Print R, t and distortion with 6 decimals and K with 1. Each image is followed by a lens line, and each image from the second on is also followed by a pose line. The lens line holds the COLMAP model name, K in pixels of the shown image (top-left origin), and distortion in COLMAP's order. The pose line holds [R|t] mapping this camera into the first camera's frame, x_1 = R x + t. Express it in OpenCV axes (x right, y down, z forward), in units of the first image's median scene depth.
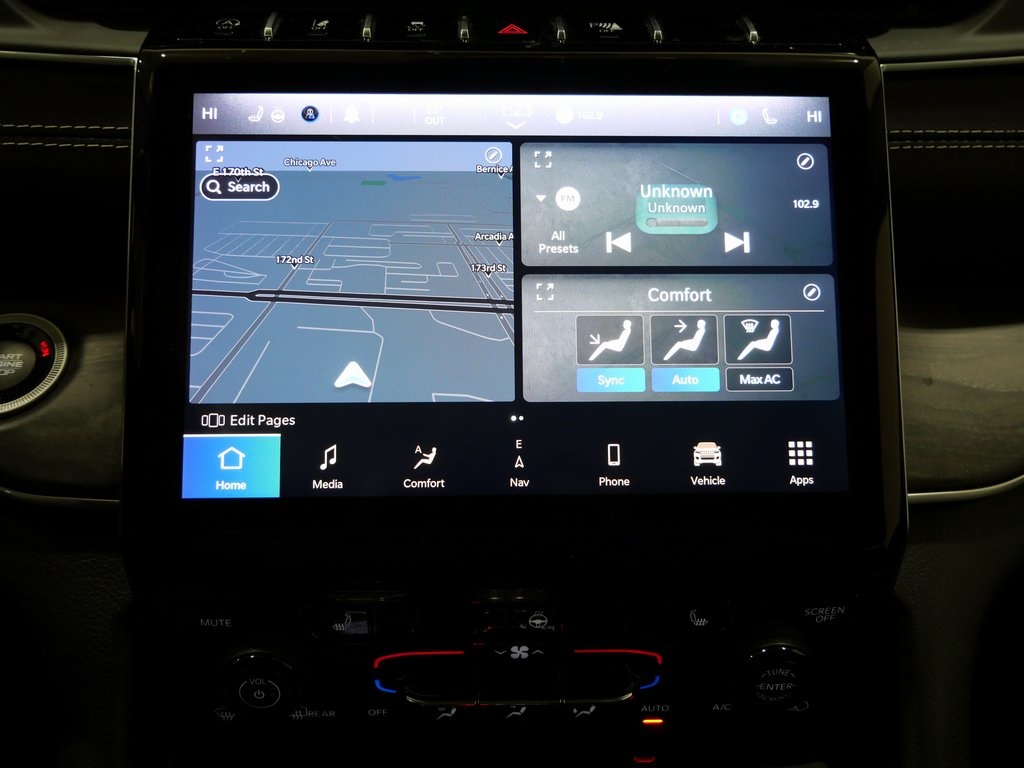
lens RADIAL K [[994.8, 0, 512.0], [0, 994.8, 384.0], [0, 0, 1]] dist [-0.002043, -0.006092]
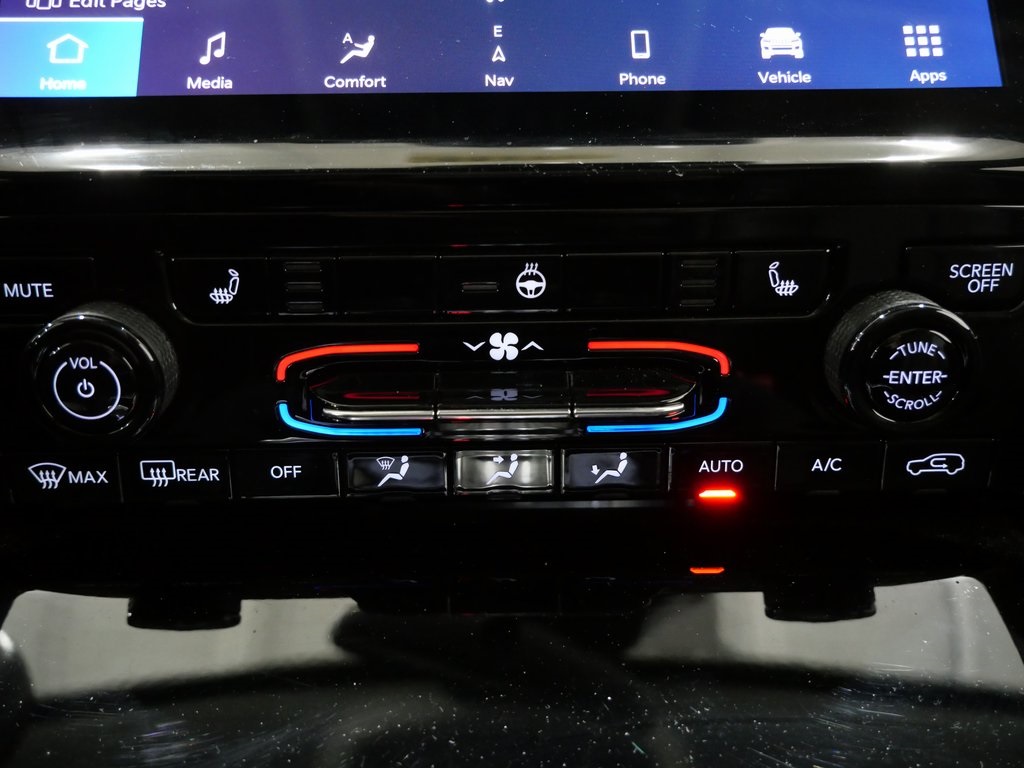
lens RADIAL K [[1074.4, 0, 512.0], [0, 1074.4, 384.0], [0, 0, 1]] dist [0.015369, 0.018900]
pose [[0.999615, -0.018592, -0.020596, 0.026752], [0.014332, 0.981586, -0.190482, 0.428088], [0.023759, 0.190114, 0.981475, 0.329962]]
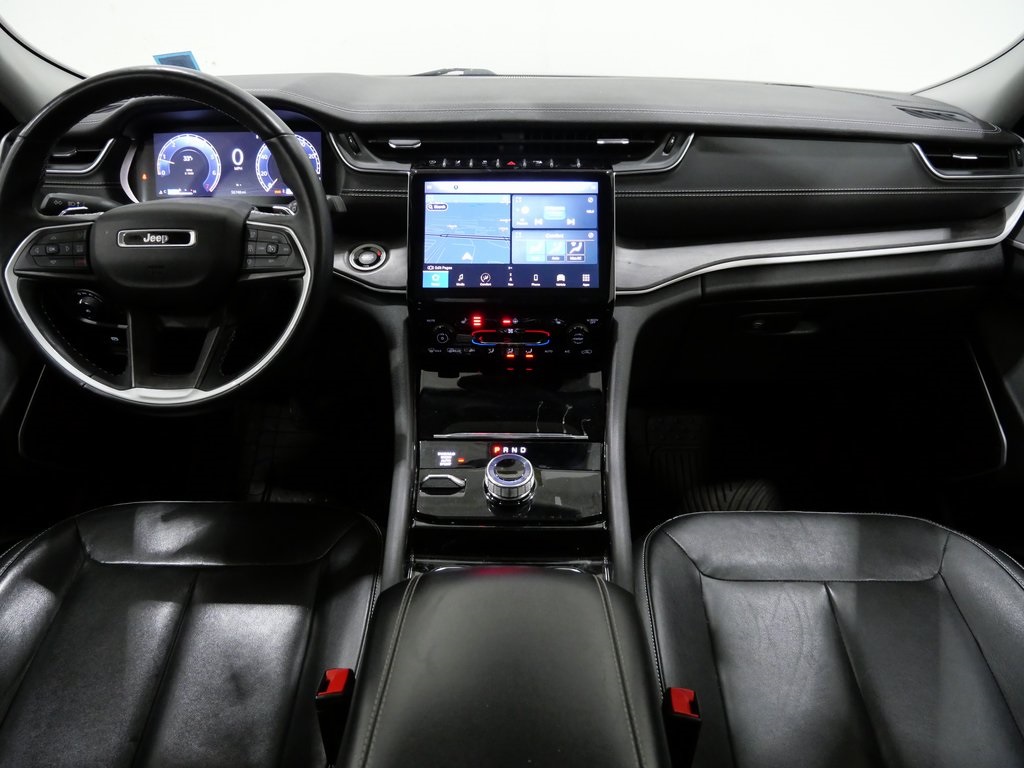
lens RADIAL K [[745.5, 0, 512.0], [0, 745.5, 384.0], [0, 0, 1]] dist [-0.036070, 0.002878]
pose [[0.998863, 0.009939, -0.046618, 0.146597], [-0.009307, 0.999862, 0.013757, 0.433183], [0.046748, -0.013307, 0.998818, -1.815413]]
